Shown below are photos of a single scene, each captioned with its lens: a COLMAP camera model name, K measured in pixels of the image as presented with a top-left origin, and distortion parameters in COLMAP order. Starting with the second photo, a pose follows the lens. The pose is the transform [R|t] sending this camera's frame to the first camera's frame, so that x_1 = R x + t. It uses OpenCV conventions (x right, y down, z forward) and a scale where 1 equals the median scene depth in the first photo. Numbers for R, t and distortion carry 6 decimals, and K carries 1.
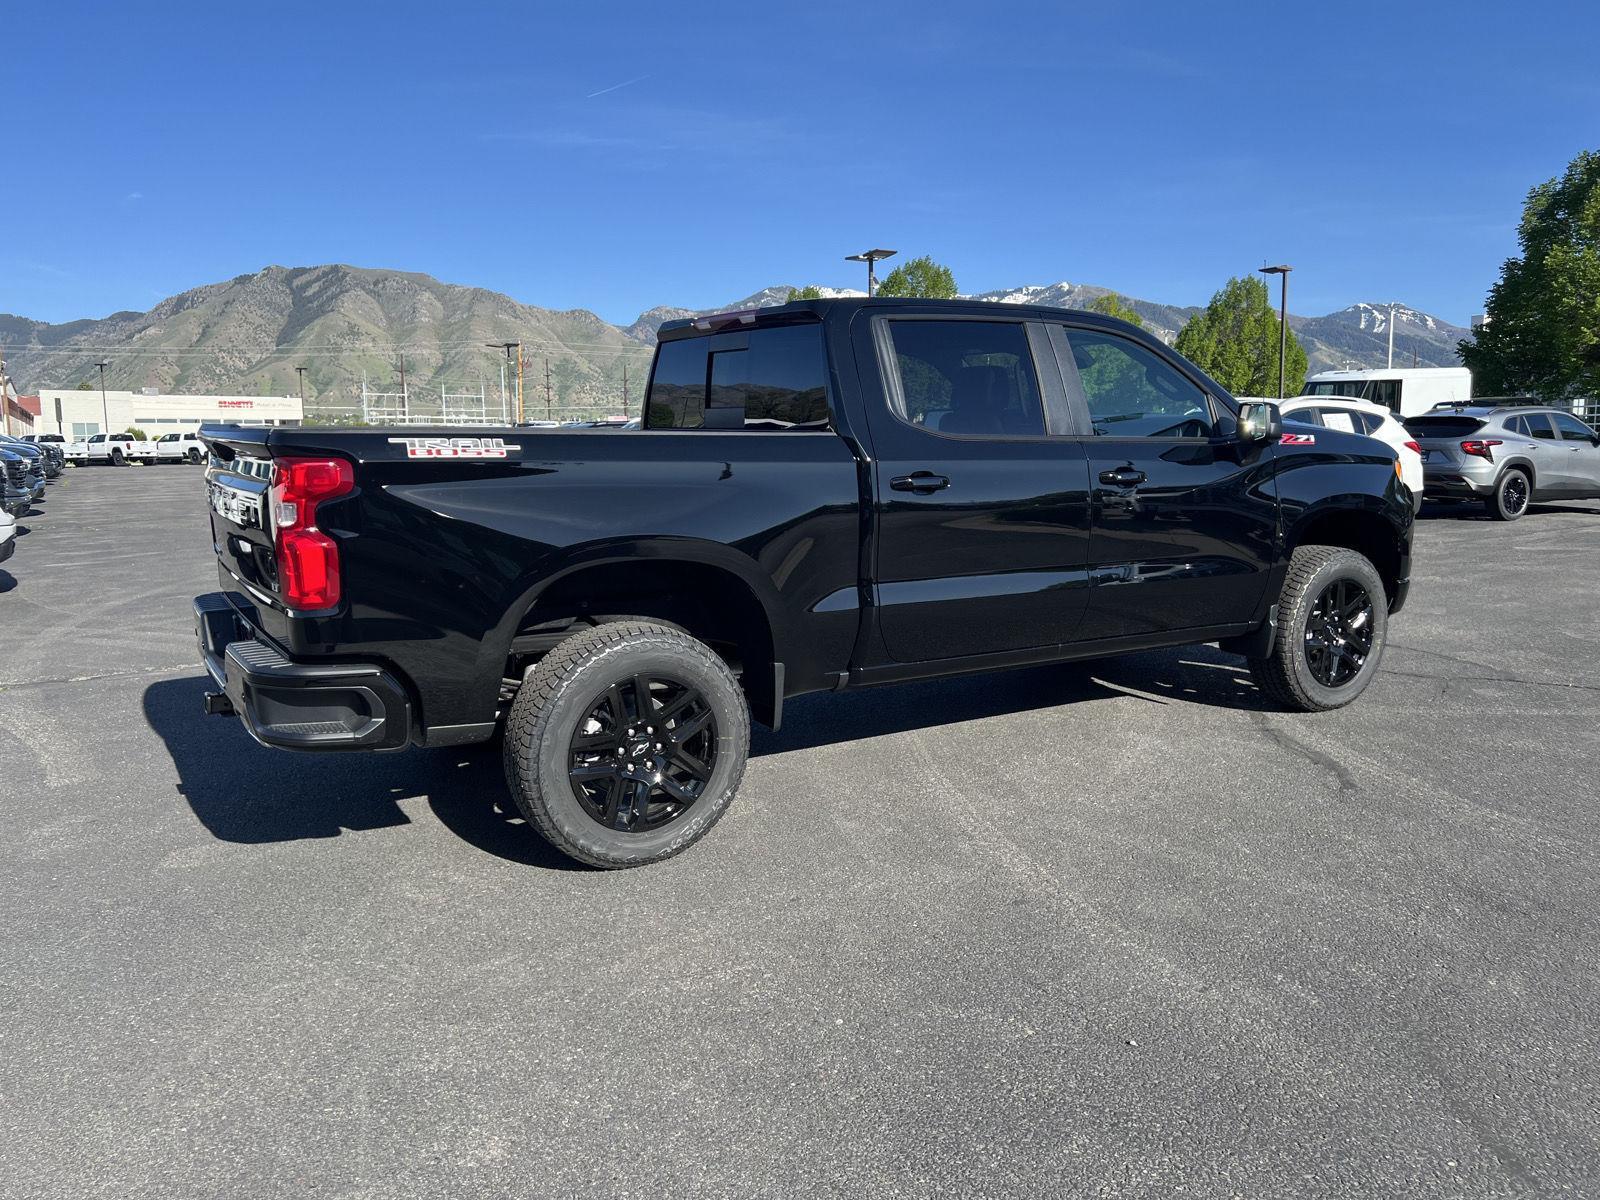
lens RADIAL K [[1280.4, 0, 794.8], [0, 1280.4, 628.7], [0, 0, 1]] dist [0.059373, -0.064432]
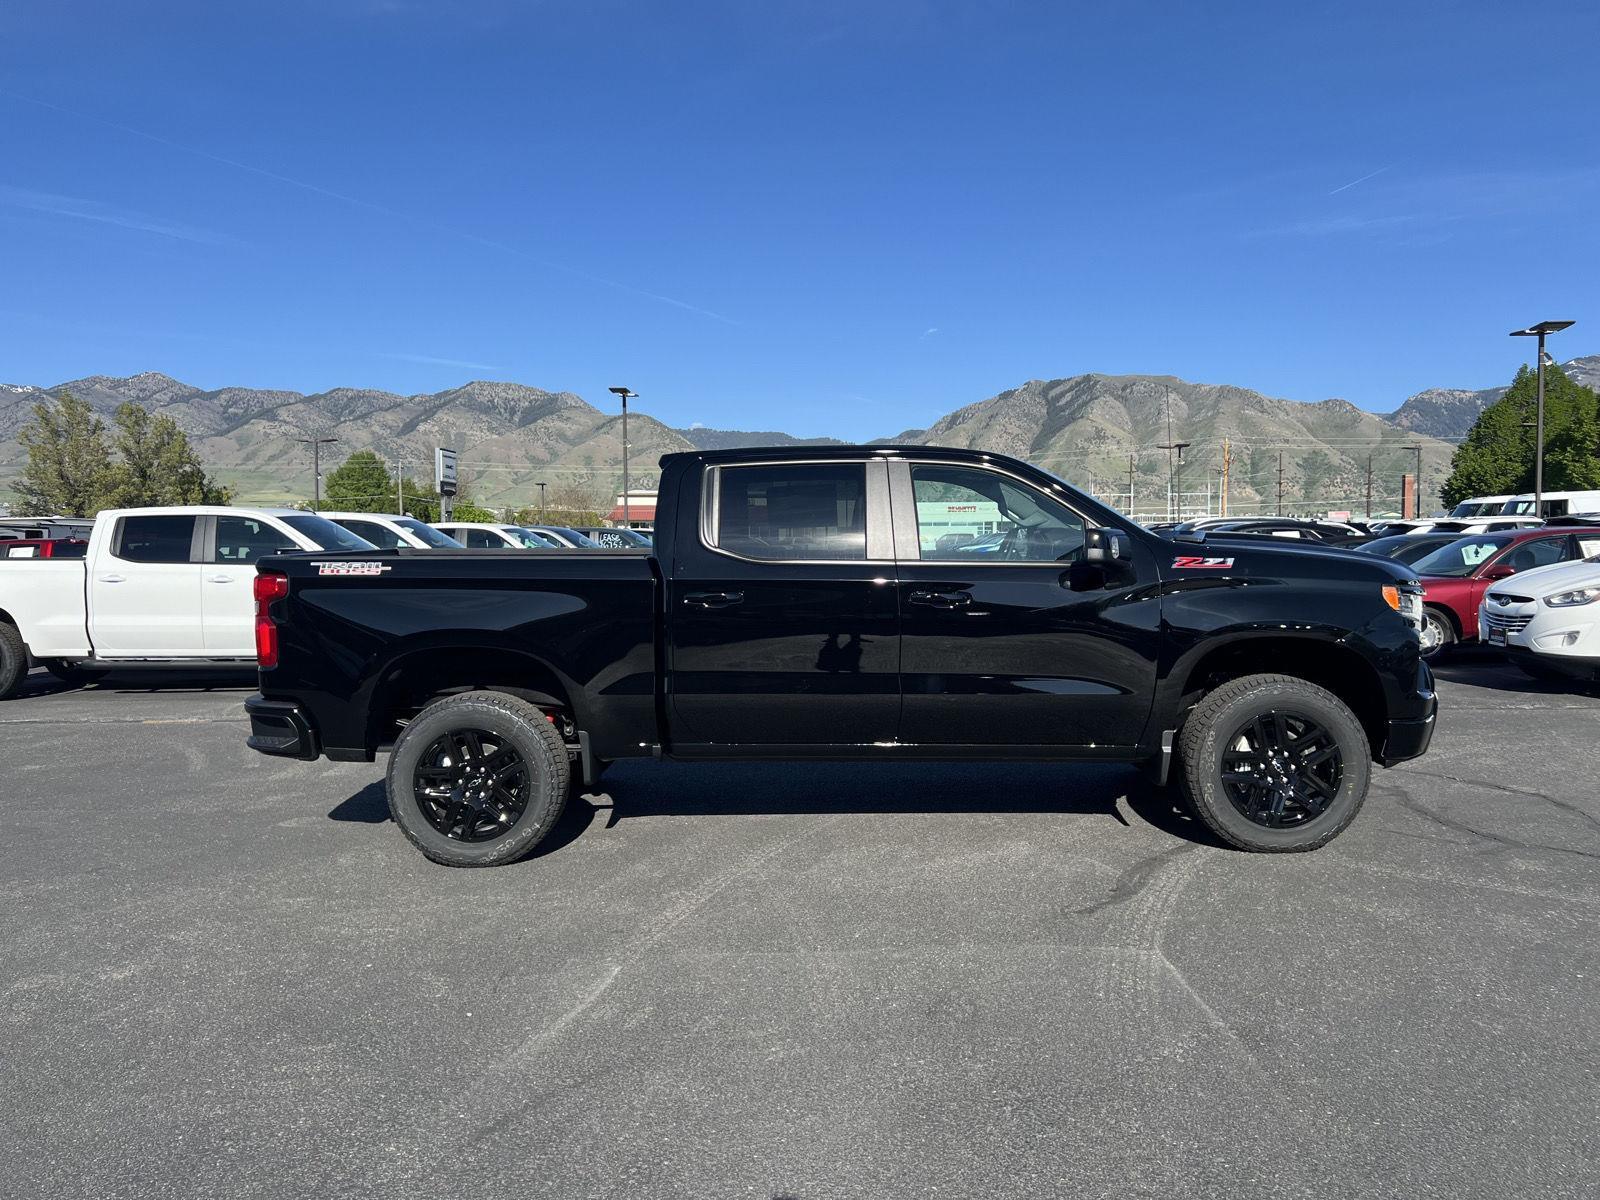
lens RADIAL K [[1323.4, 0, 794.0], [0, 1323.4, 603.8], [0, 0, 1]] dist [0.072043, -0.086251]
pose [[0.805816, 0.028852, -0.591463, 0.109044], [-0.083662, 0.994341, -0.065477, -0.003637], [0.586226, 0.102245, 0.803669, 0.002365]]
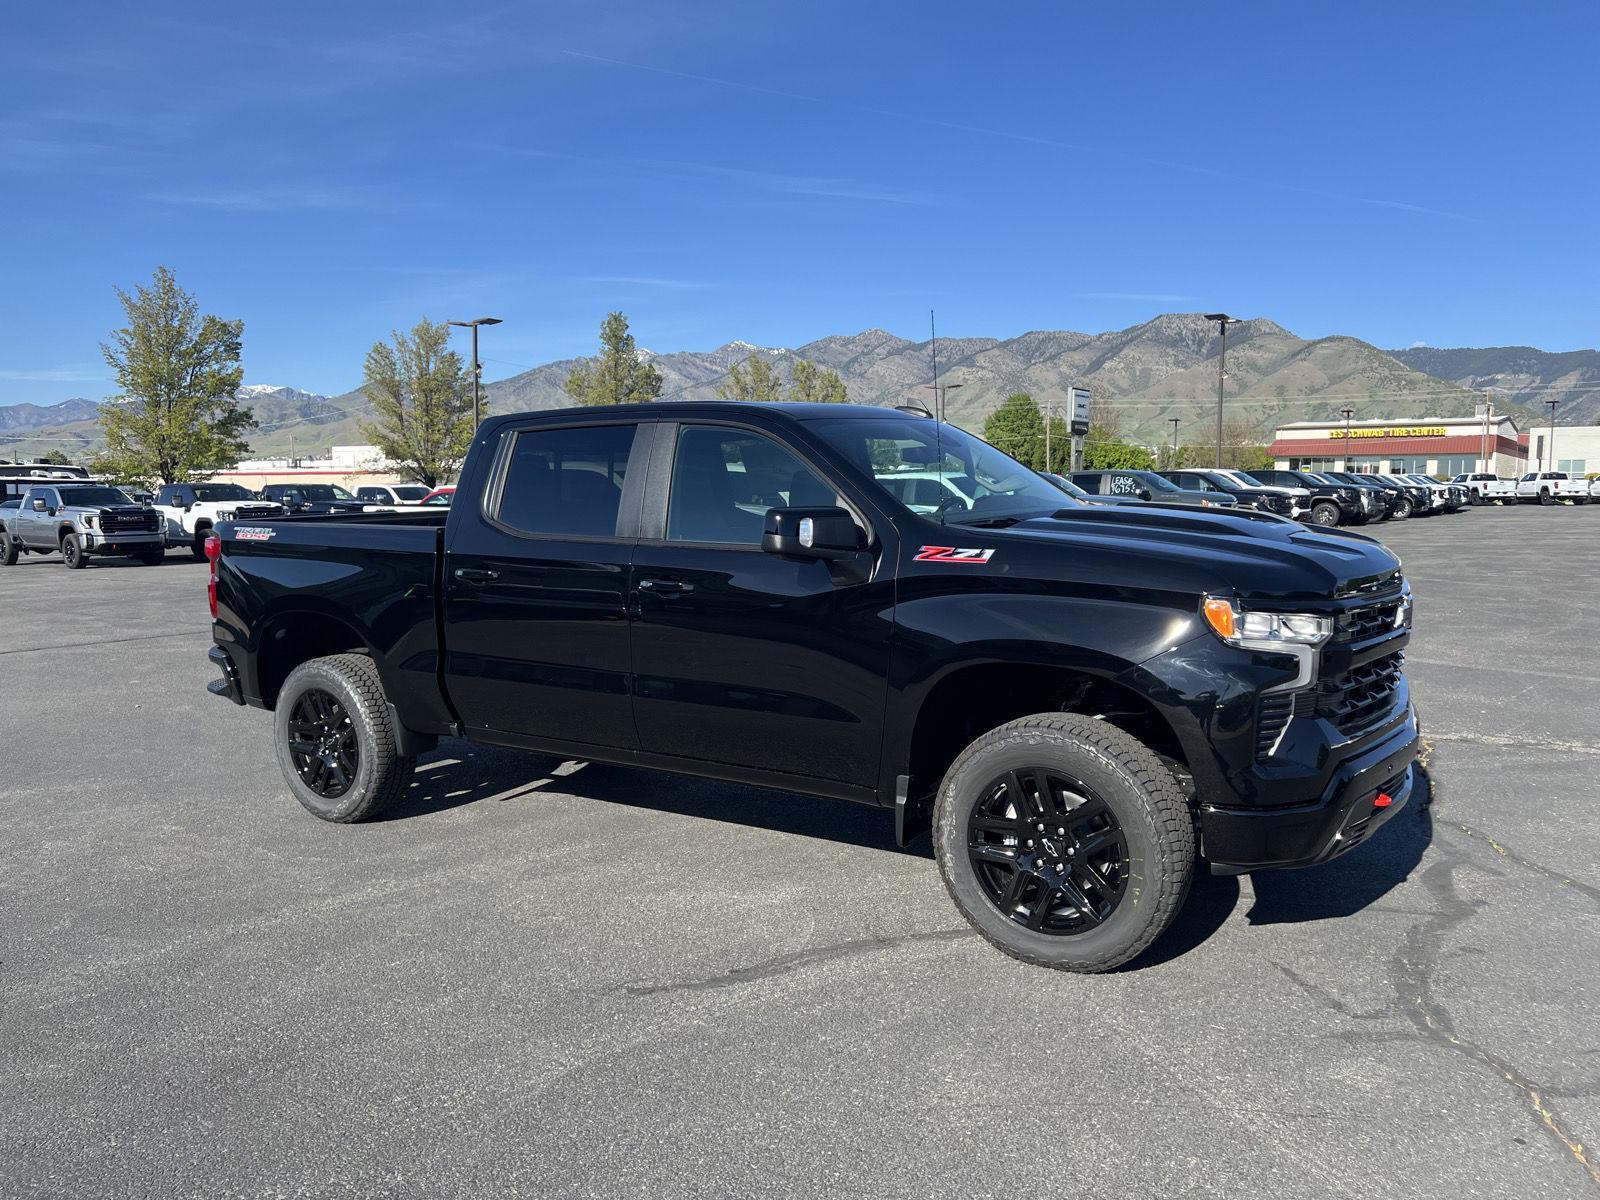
lens RADIAL K [[1280.4, 0, 794.8], [0, 1280.4, 628.7], [0, 0, 1]] dist [0.059373, -0.064432]
pose [[0.337168, 0.112253, -0.934728, 0.151244], [-0.129734, 0.988934, 0.071966, -0.021641], [0.932463, 0.097002, 0.348000, 0.100668]]
